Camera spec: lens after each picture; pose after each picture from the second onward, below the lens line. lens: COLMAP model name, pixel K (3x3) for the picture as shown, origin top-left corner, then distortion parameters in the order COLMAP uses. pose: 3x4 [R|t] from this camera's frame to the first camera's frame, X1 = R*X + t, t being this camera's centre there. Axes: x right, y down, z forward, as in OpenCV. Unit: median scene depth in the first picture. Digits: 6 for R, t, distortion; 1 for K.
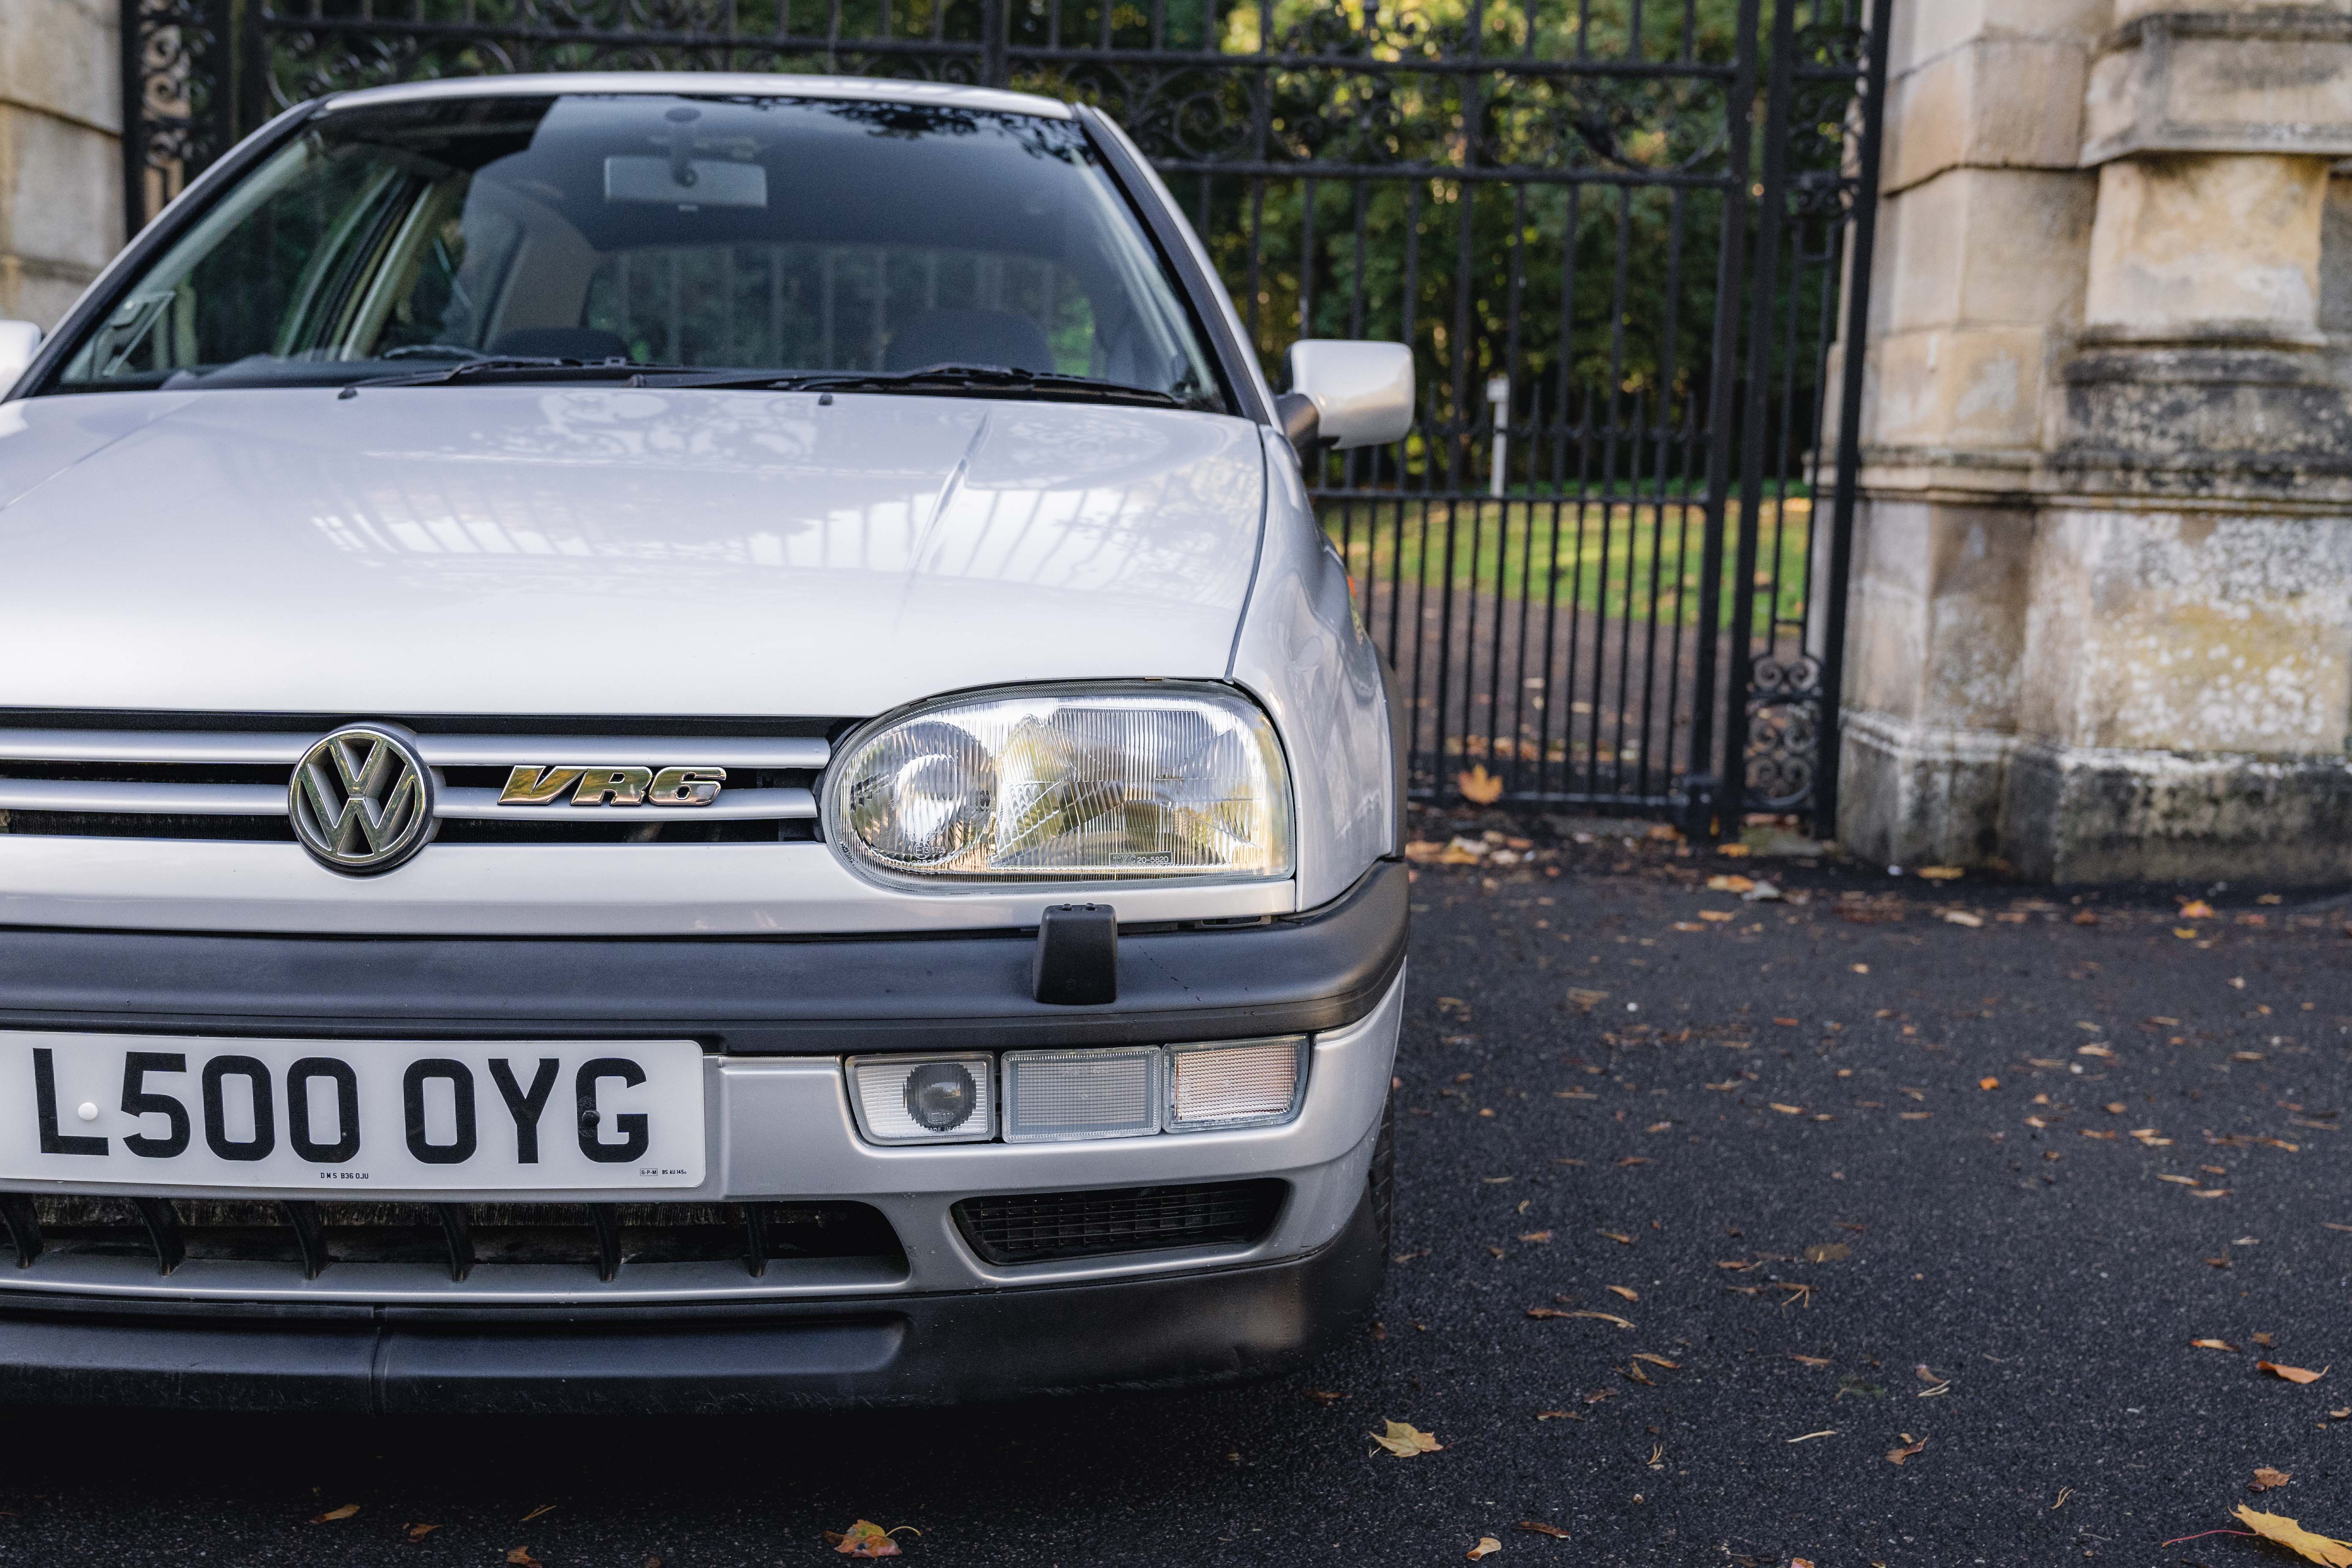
lens RADIAL K [[2641.8, 0, 1106.7], [0, 2641.8, 894.8], [0, 0, 1]] dist [-0.016381, 0.157345]
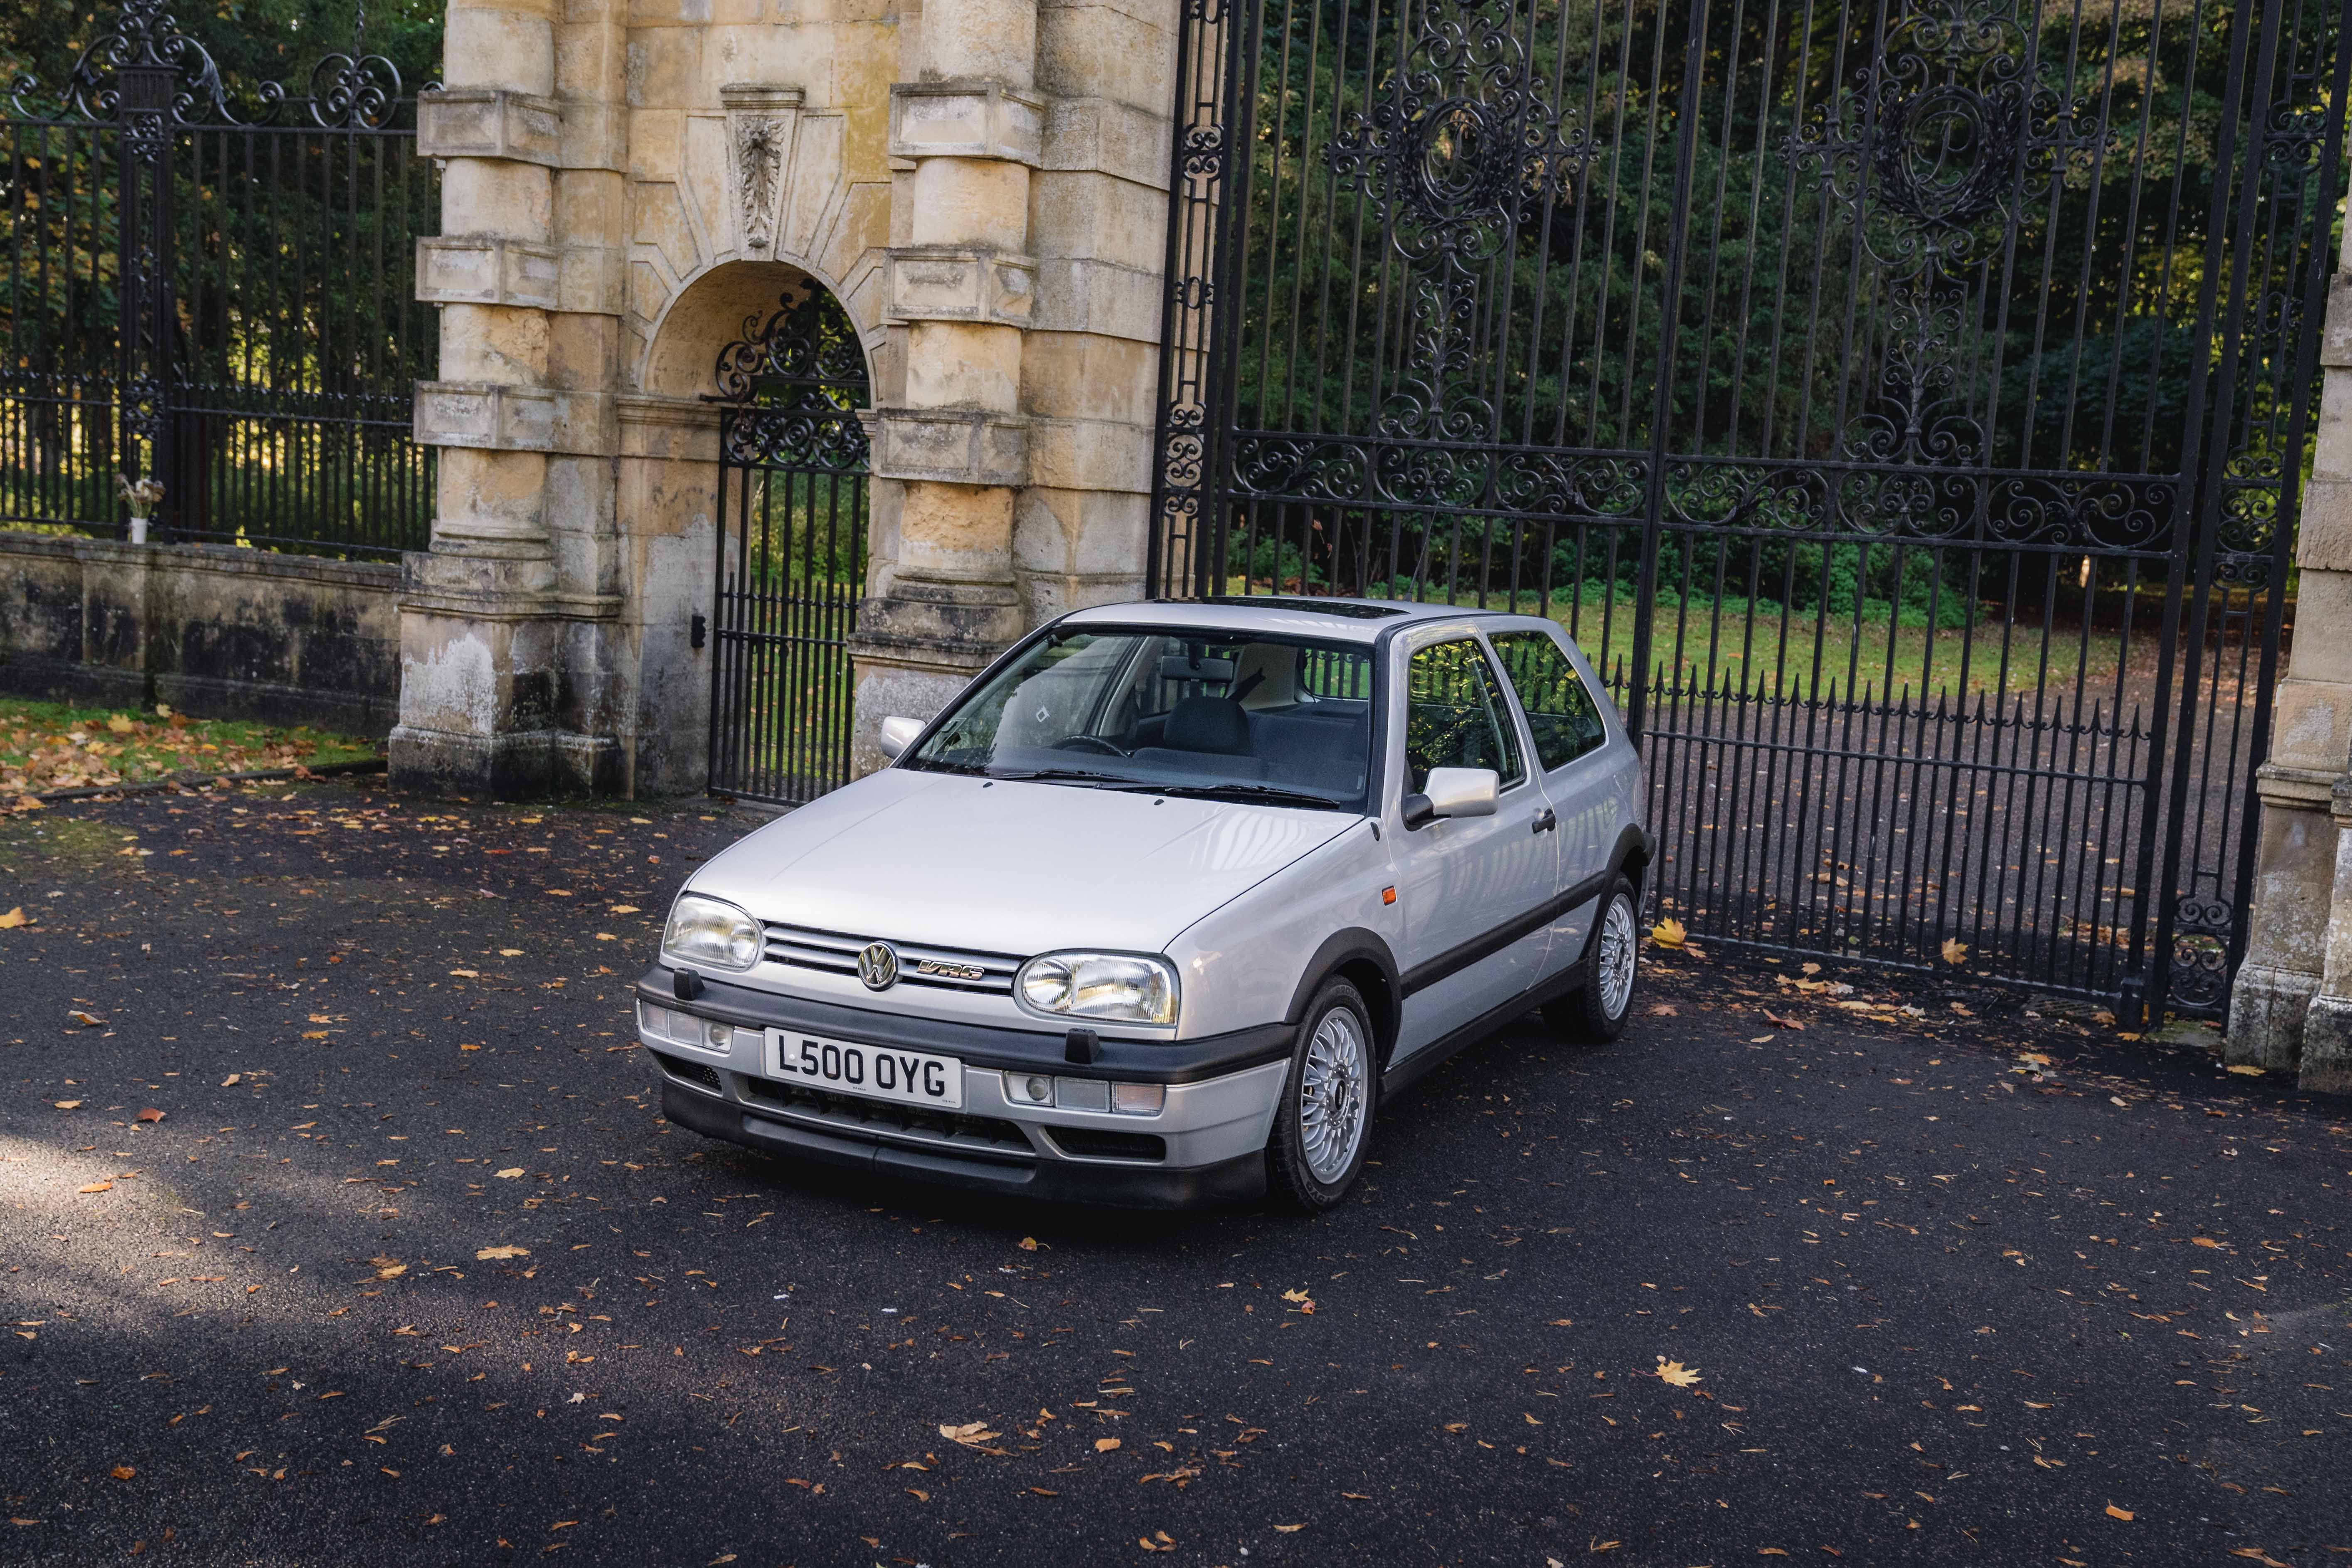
lens RADIAL K [[2408.8, 0, 1163.9], [0, 2408.8, 870.6], [0, 0, 1]] dist [0.116536, -0.013157]
pose [[0.893340, 0.089170, -0.440445, 0.422228], [-0.100843, 0.994897, -0.003115, -0.058874], [0.437920, 0.047199, 0.897774, -0.471041]]
